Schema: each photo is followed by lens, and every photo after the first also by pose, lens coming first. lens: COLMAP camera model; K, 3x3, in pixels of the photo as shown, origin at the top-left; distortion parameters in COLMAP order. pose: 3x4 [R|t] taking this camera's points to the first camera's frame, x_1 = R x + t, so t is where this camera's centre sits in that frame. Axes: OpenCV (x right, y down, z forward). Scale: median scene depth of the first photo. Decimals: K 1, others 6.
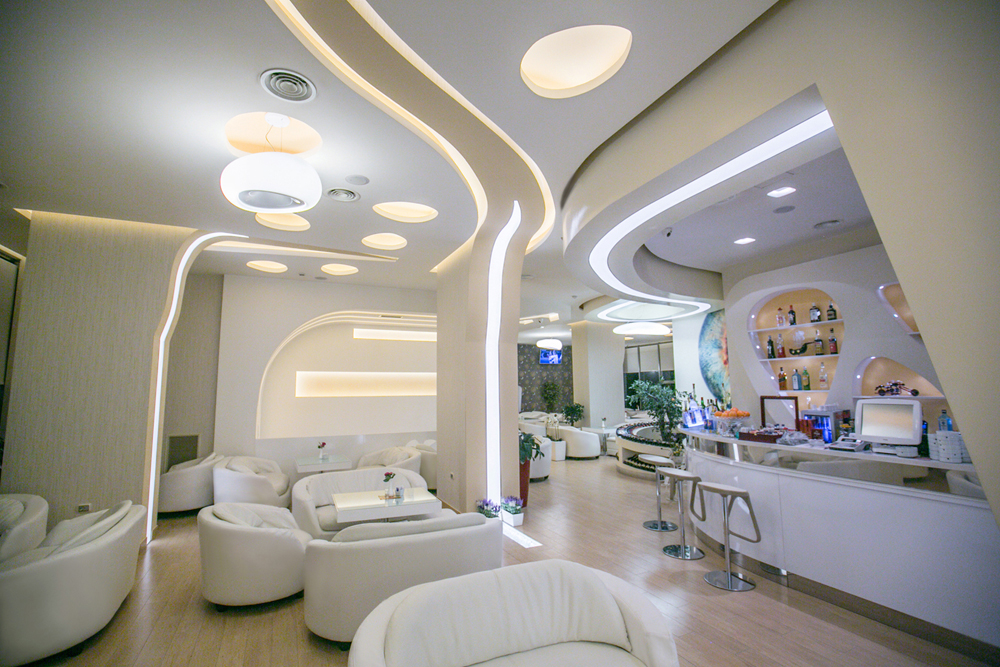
lens RADIAL K [[450.8, 0, 500.0], [0, 450.8, 333.5], [0, 0, 1]] dist [-0.032291, 0.000345]
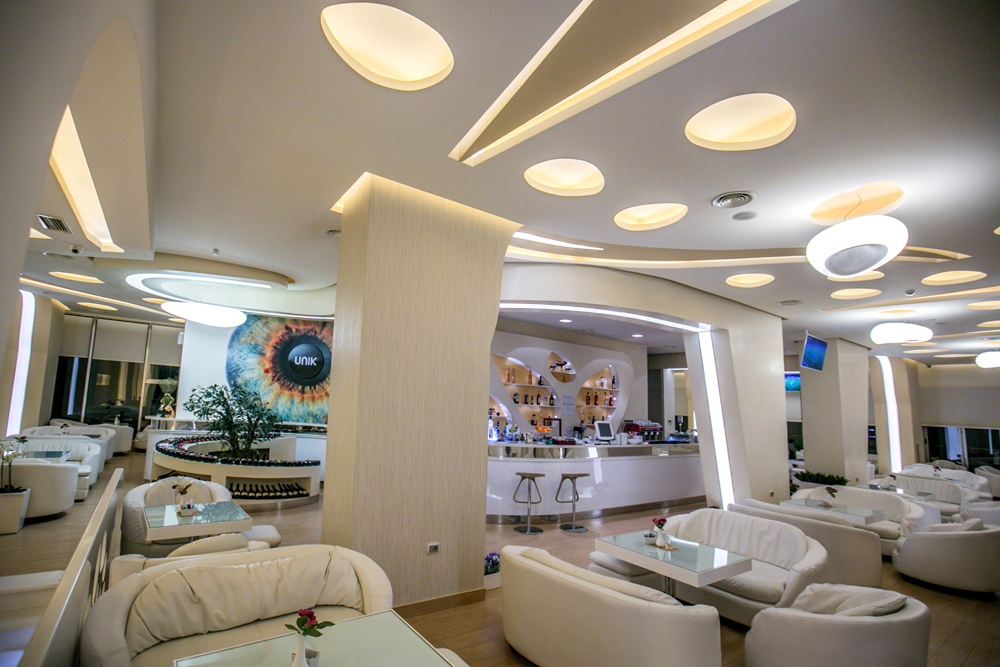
lens RADIAL K [[463.7, 0, 450.8], [0, 463.7, 346.1], [0, 0, 1]] dist [-0.032357, 0.000198]
pose [[-0.140408, 0.121390, 0.982624, -0.799706], [-0.173047, 0.974171, -0.145072, 0.136033], [-0.974854, -0.190410, -0.115775, 1.145891]]
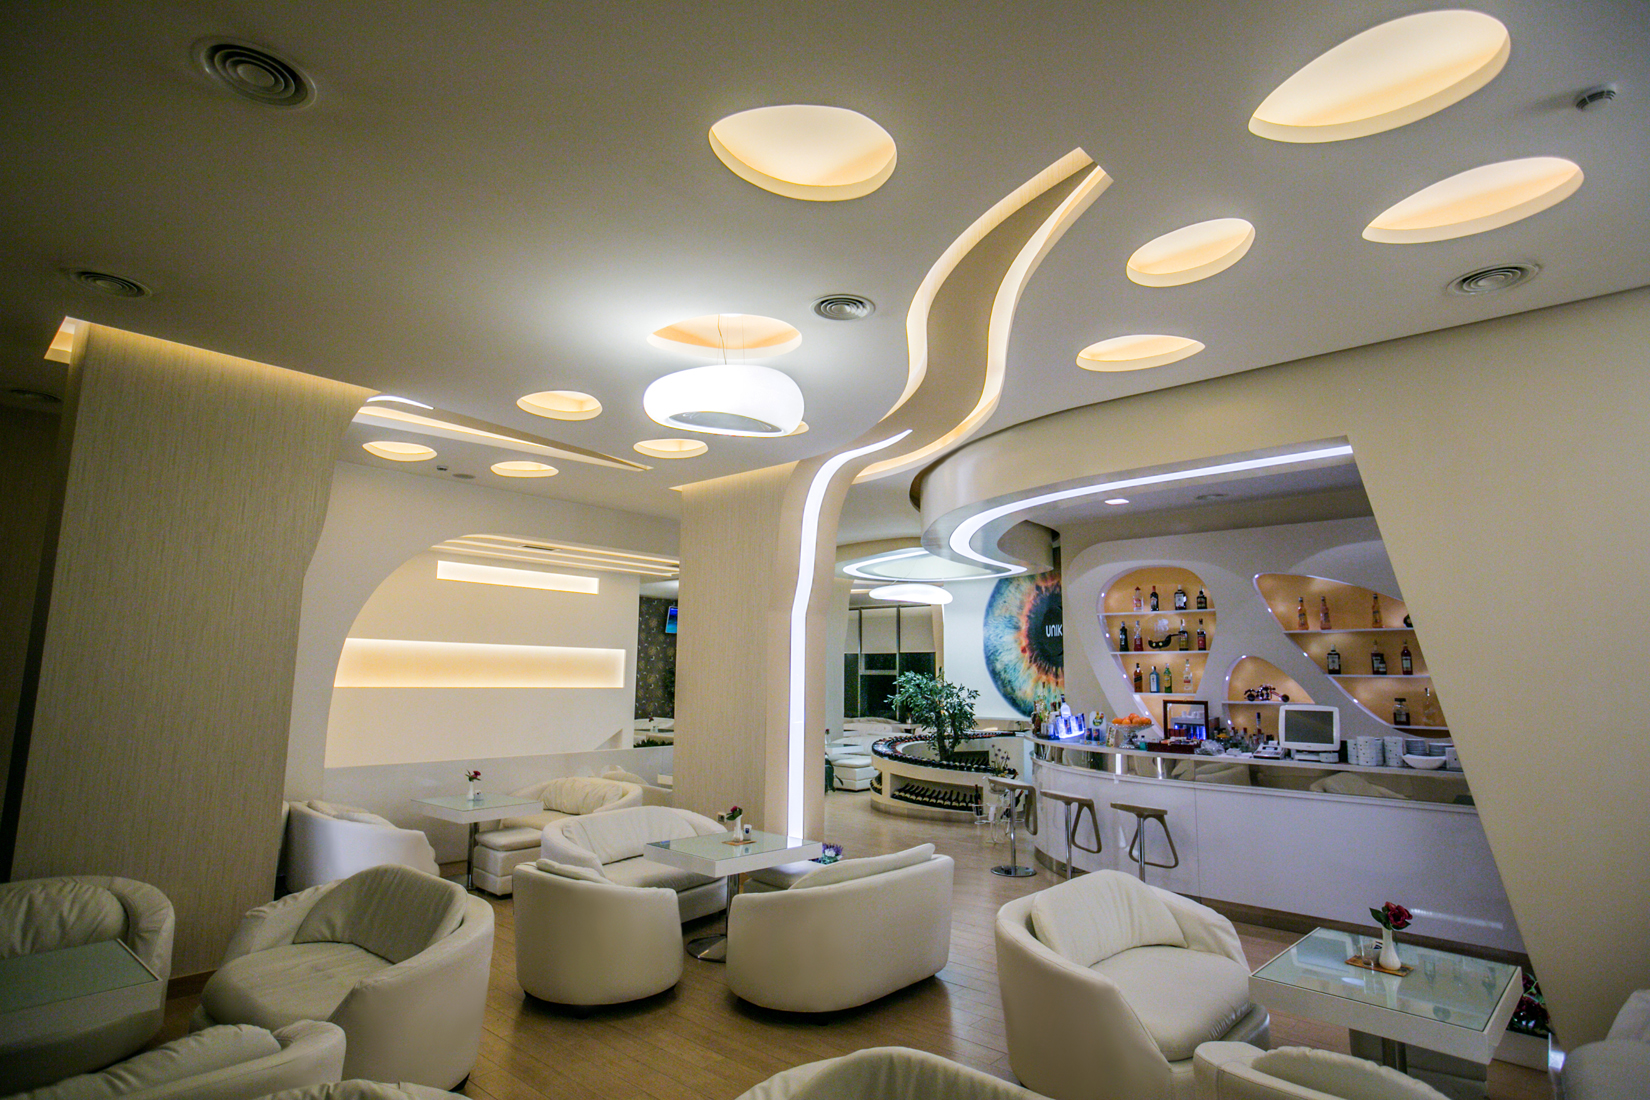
lens RADIAL K [[855.4, 0, 825.0], [0, 855.4, 550.0], [0, 0, 1]] dist [-0.043042, 0.000115]
pose [[0.920429, 0.079258, 0.382790, -0.477752], [-0.069692, 0.996813, -0.038819, -0.027412], [-0.384647, 0.009053, 0.923019, -0.182851]]
